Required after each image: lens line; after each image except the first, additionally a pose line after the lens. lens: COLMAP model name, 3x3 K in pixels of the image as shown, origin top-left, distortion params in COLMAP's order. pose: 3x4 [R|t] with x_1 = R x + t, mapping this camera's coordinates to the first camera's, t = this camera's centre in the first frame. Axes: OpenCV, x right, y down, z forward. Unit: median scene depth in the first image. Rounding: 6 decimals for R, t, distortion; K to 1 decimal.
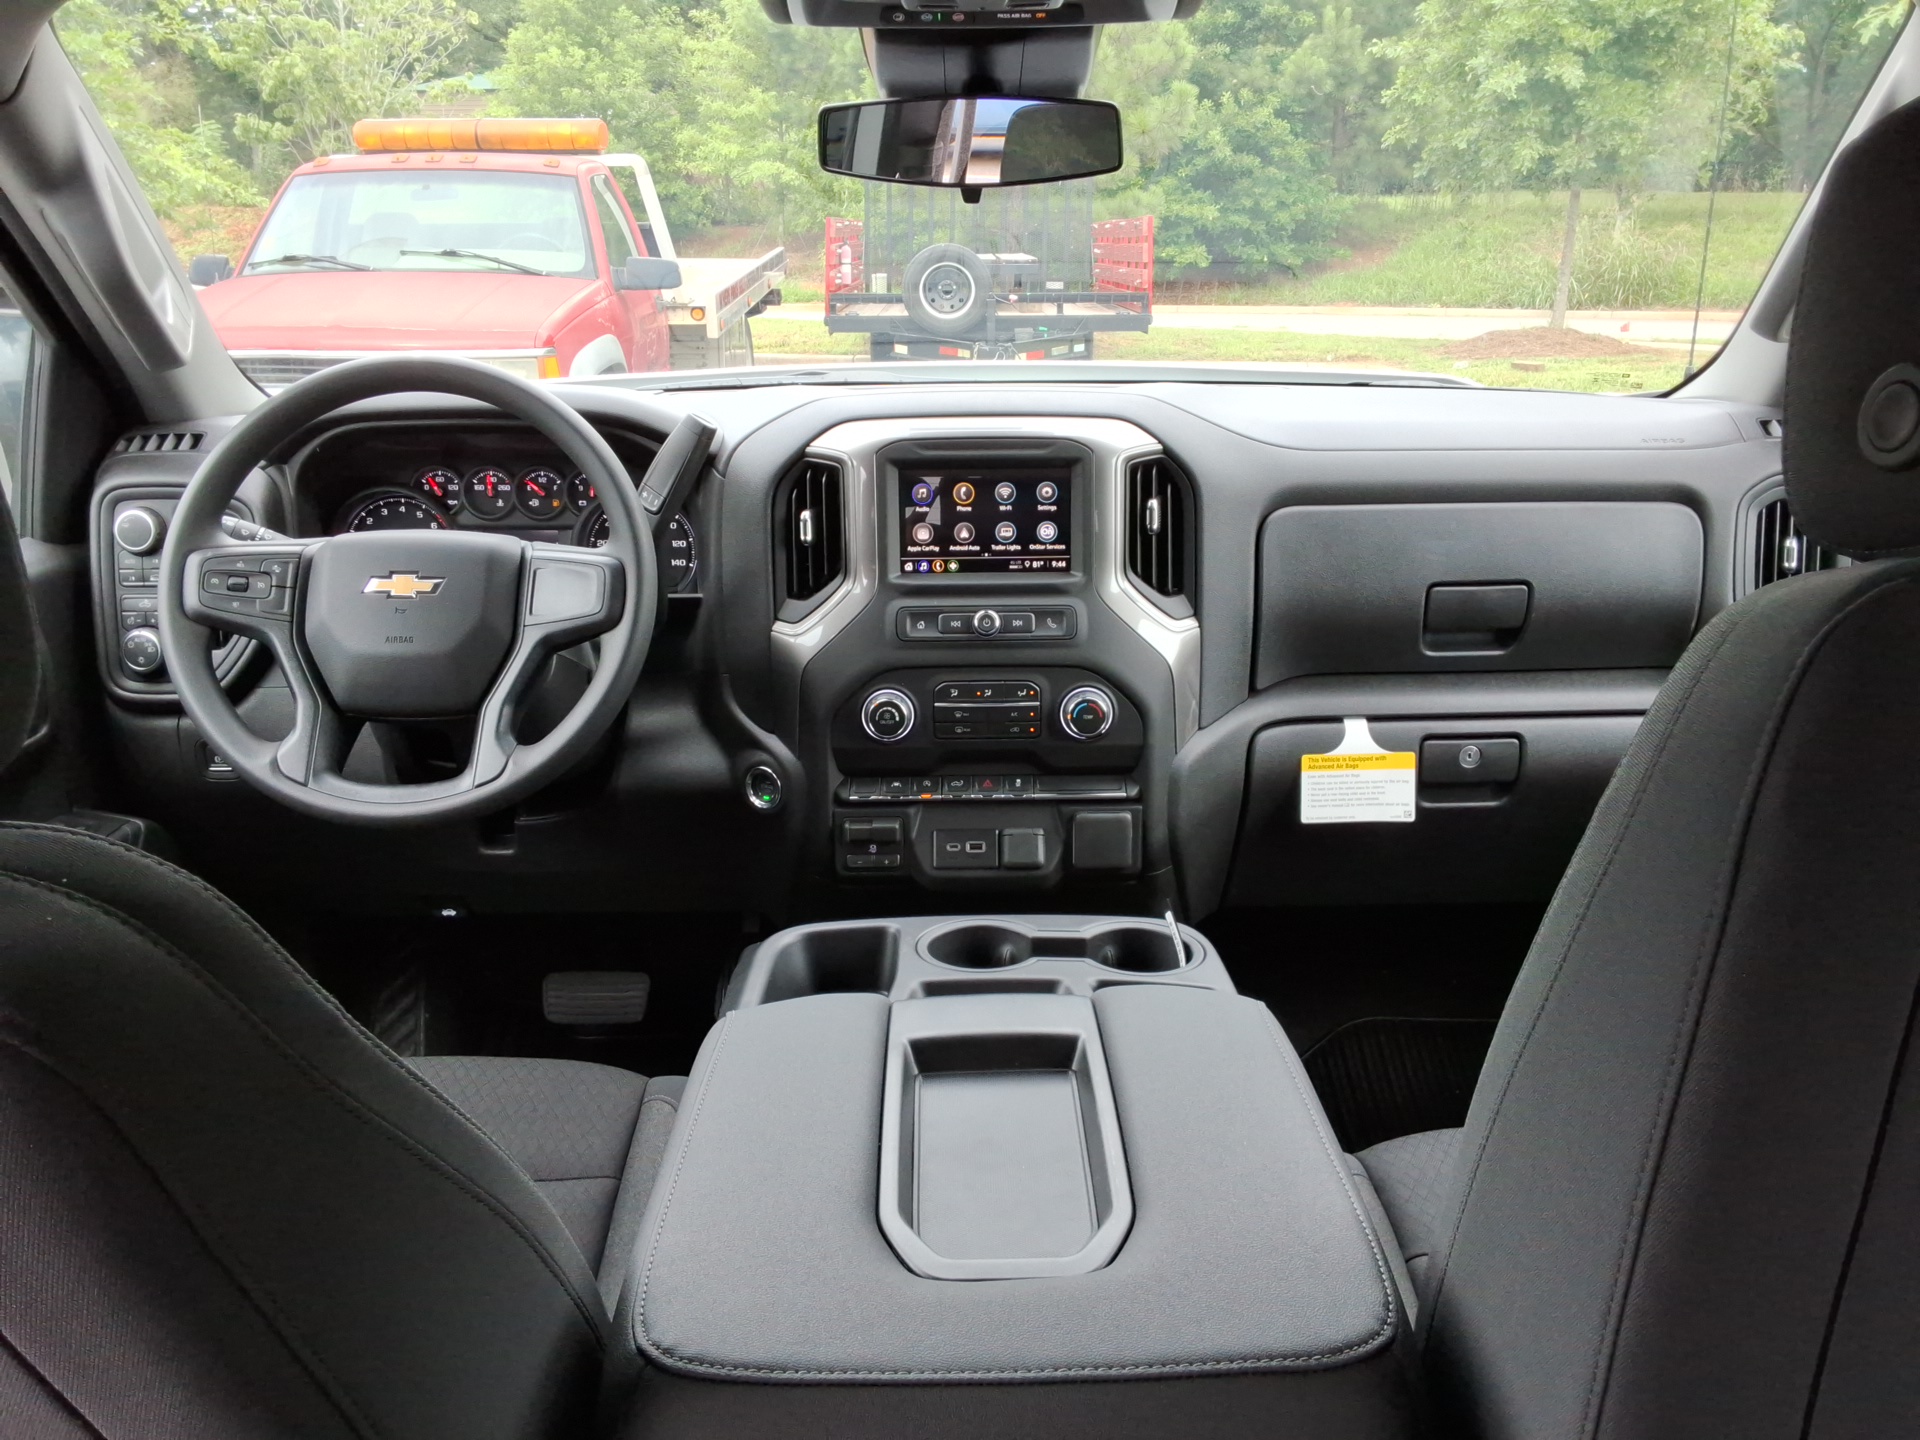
lens RADIAL K [[1546.2, 0, 987.1], [0, 1546.2, 702.5], [0, 0, 1]] dist [0.084627, -0.130369]
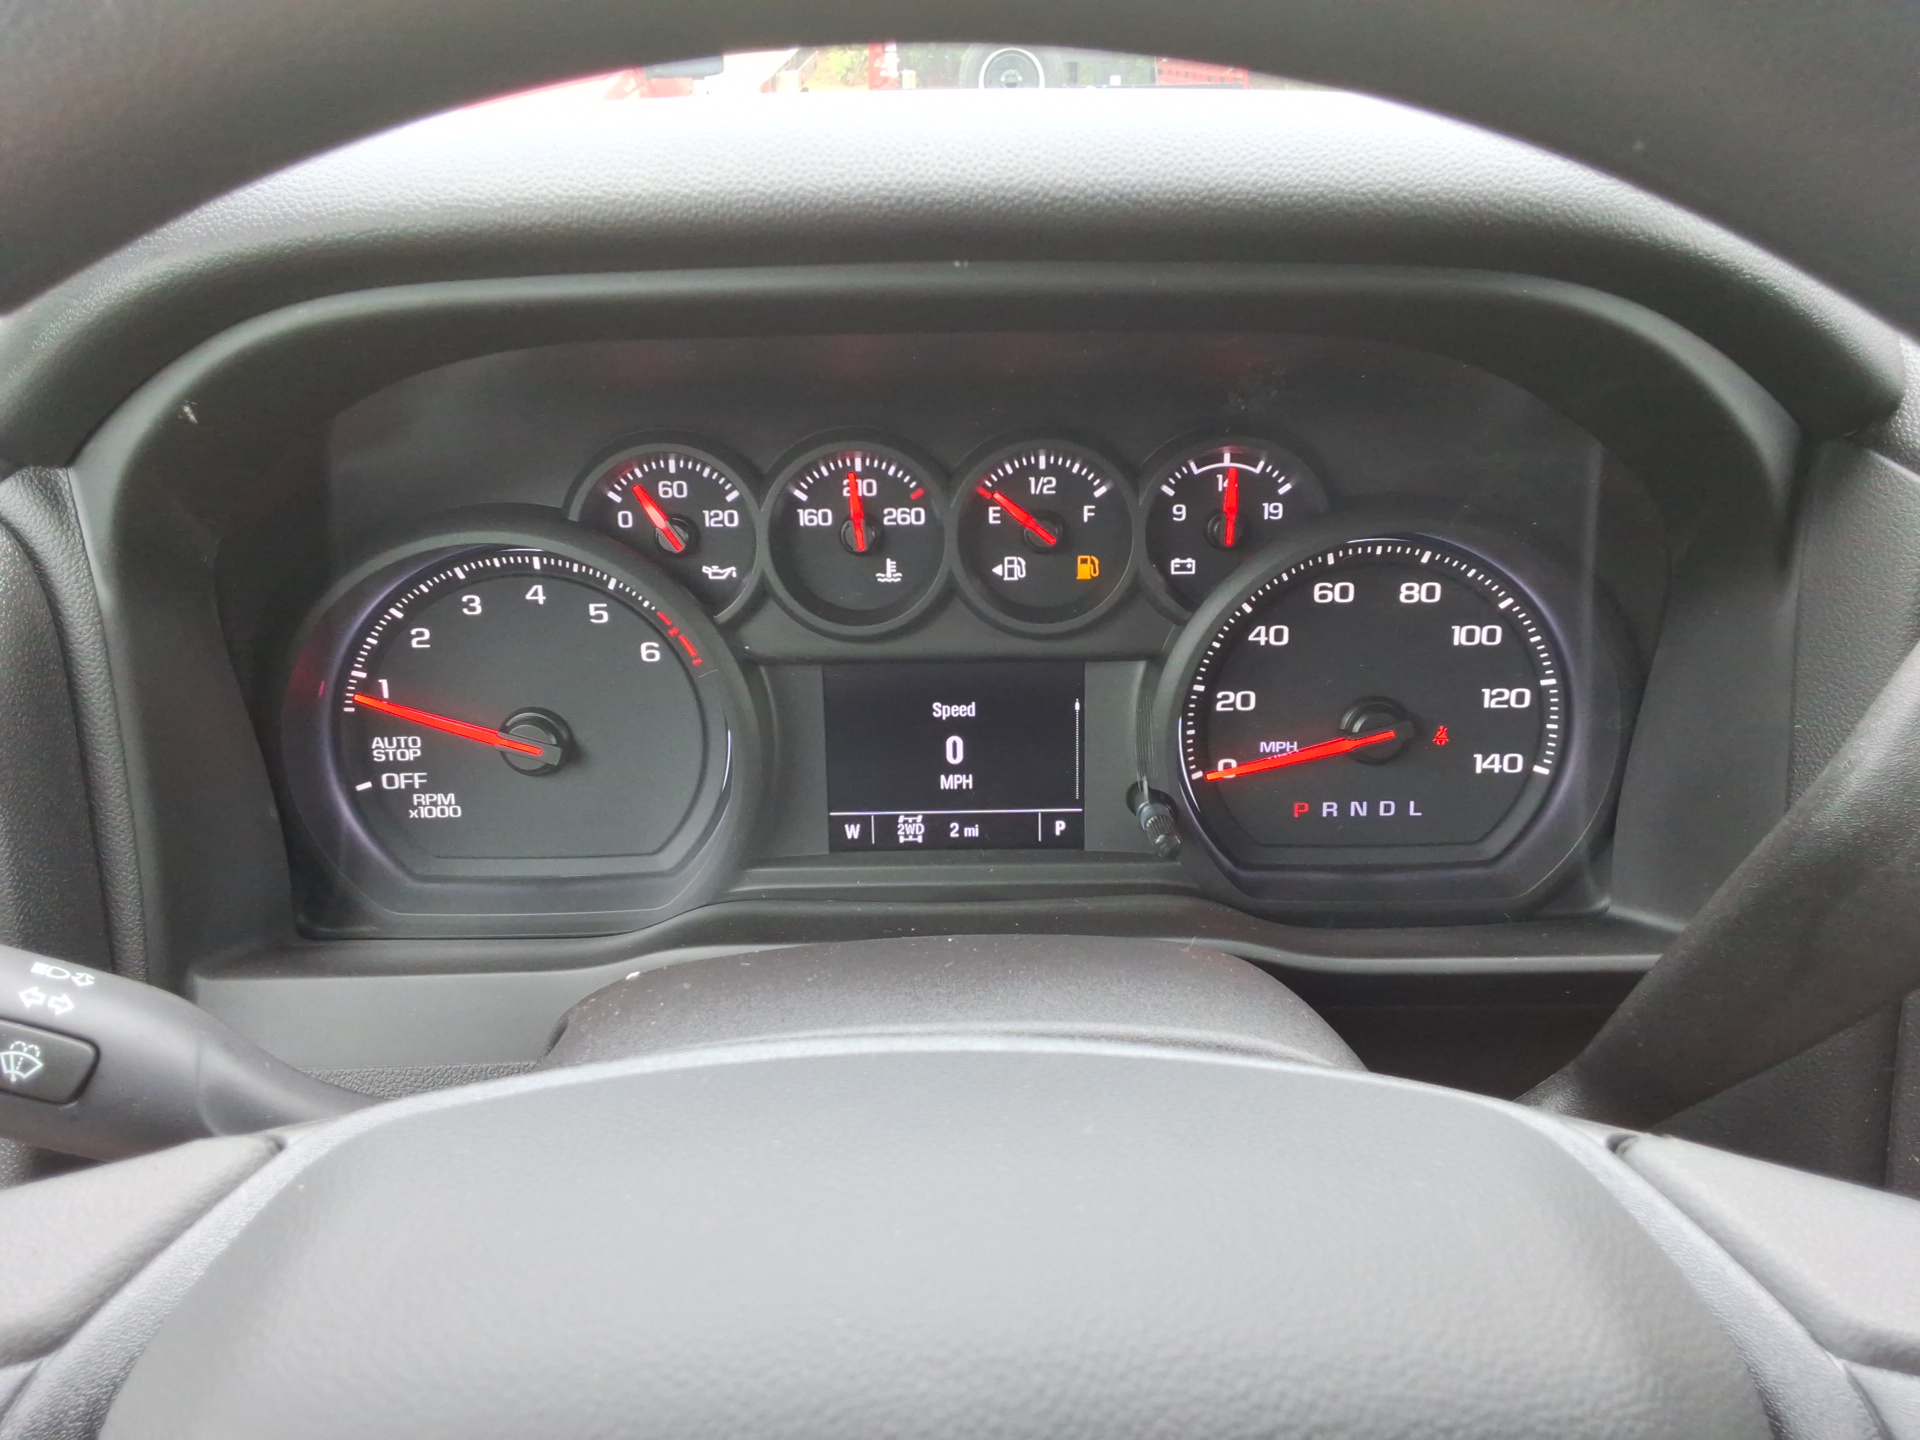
lens RADIAL K [[1546.2, 0, 970.7], [0, 1546.2, 677.4], [0, 0, 1]] dist [0.084627, -0.130369]
pose [[0.999815, -0.009994, -0.016456, -0.292930], [0.011379, 0.996198, 0.086367, -0.132334], [0.015531, -0.086539, 0.996127, 0.724757]]
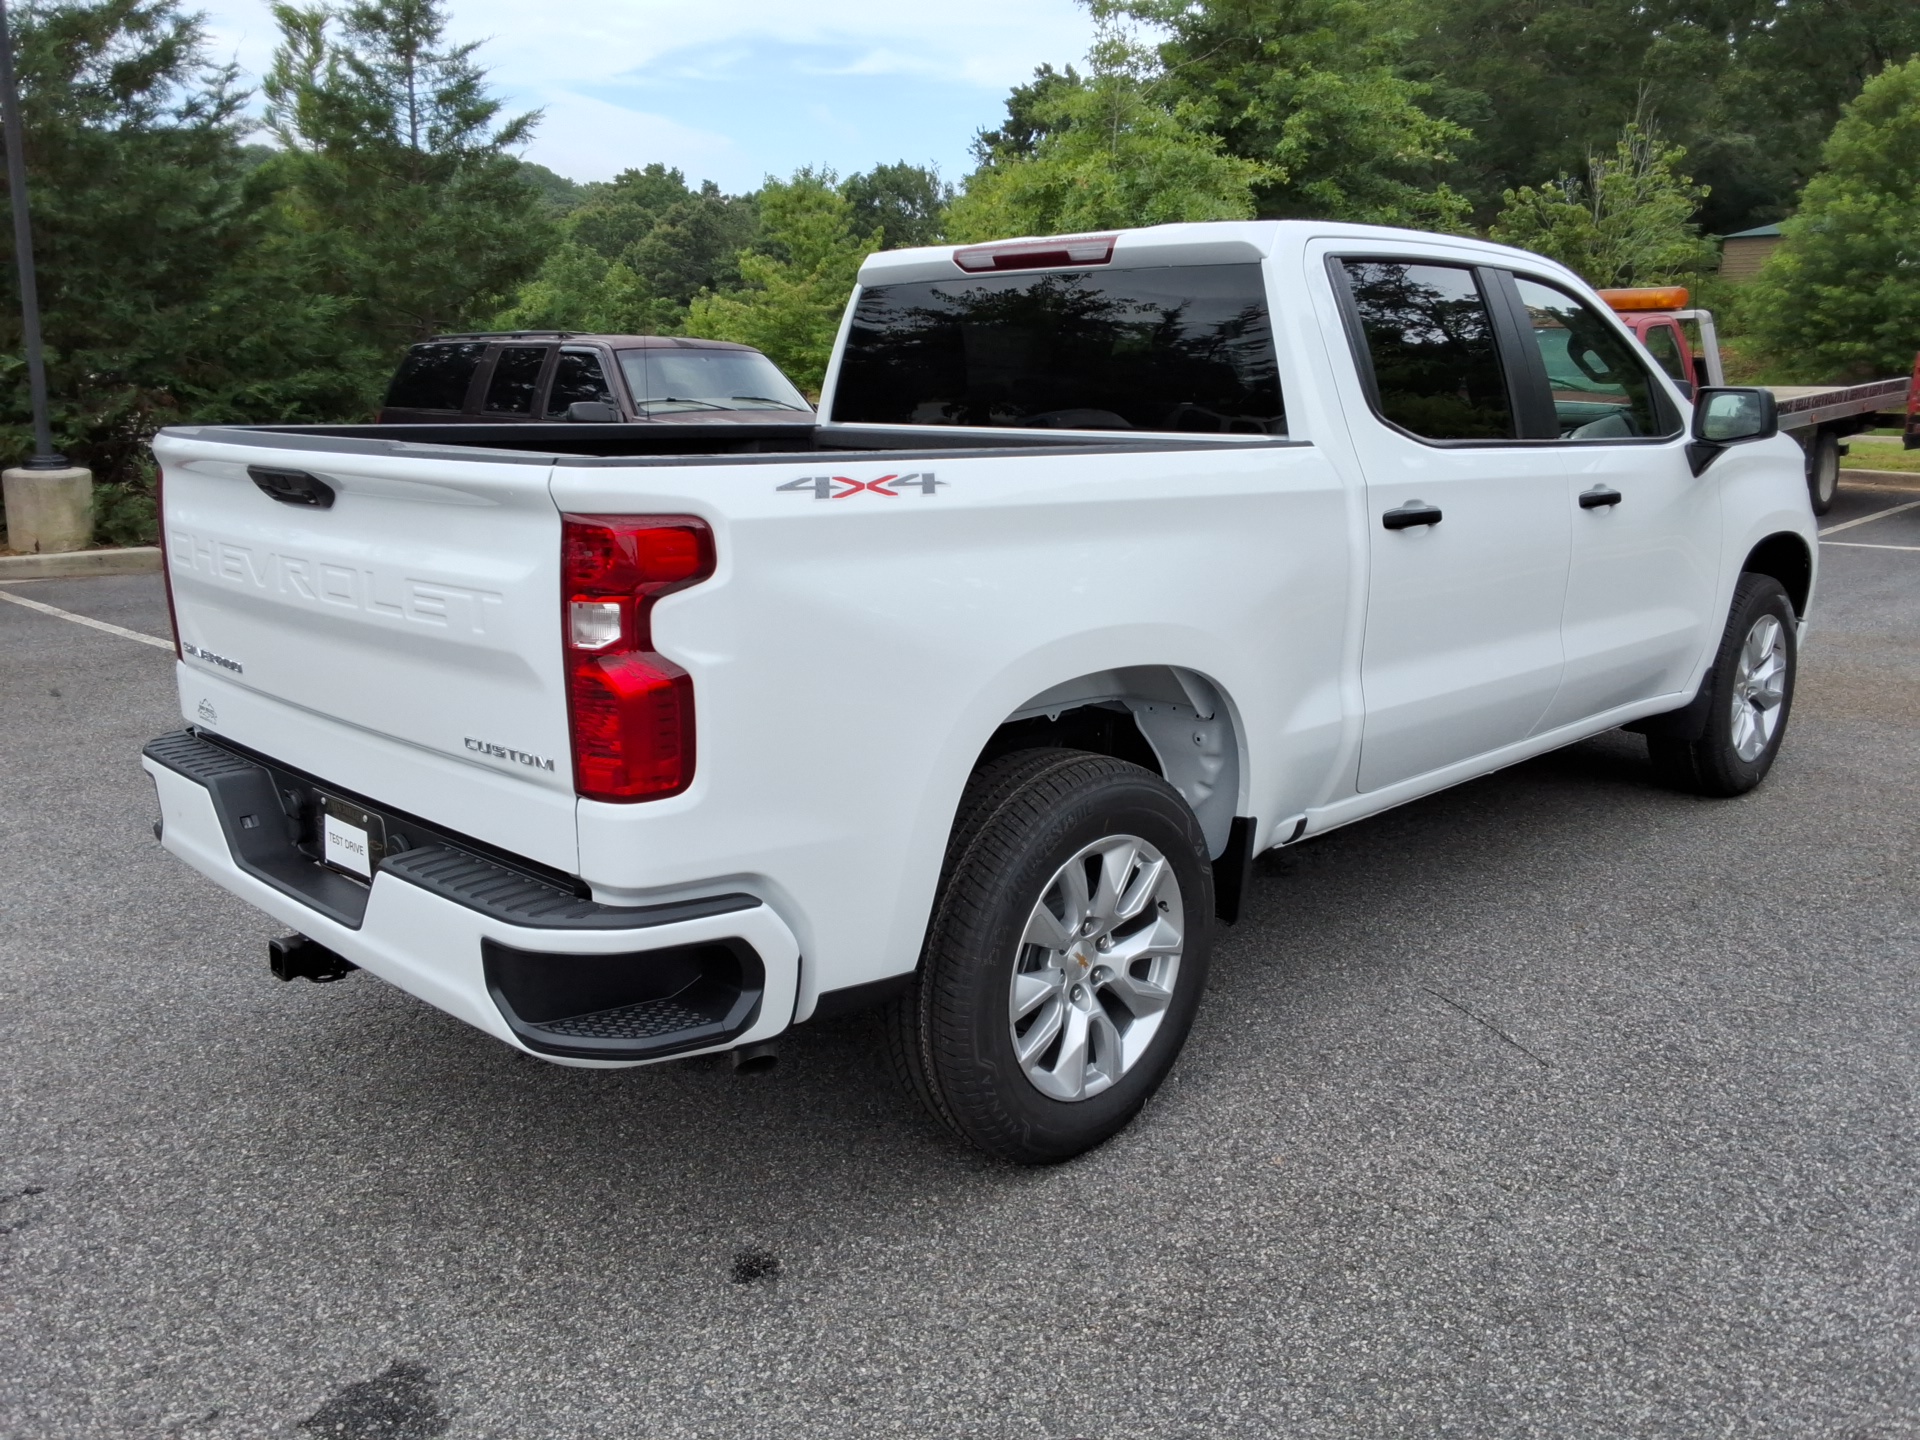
lens RADIAL K [[1546.2, 0, 973.7], [0, 1546.2, 704.3], [0, 0, 1]] dist [0.084627, -0.130369]
pose [[0.706267, 0.150690, -0.691722, 1.993805], [-0.205955, 0.978557, 0.002890, 0.741657], [0.677325, 0.140423, 0.722158, -2.398191]]
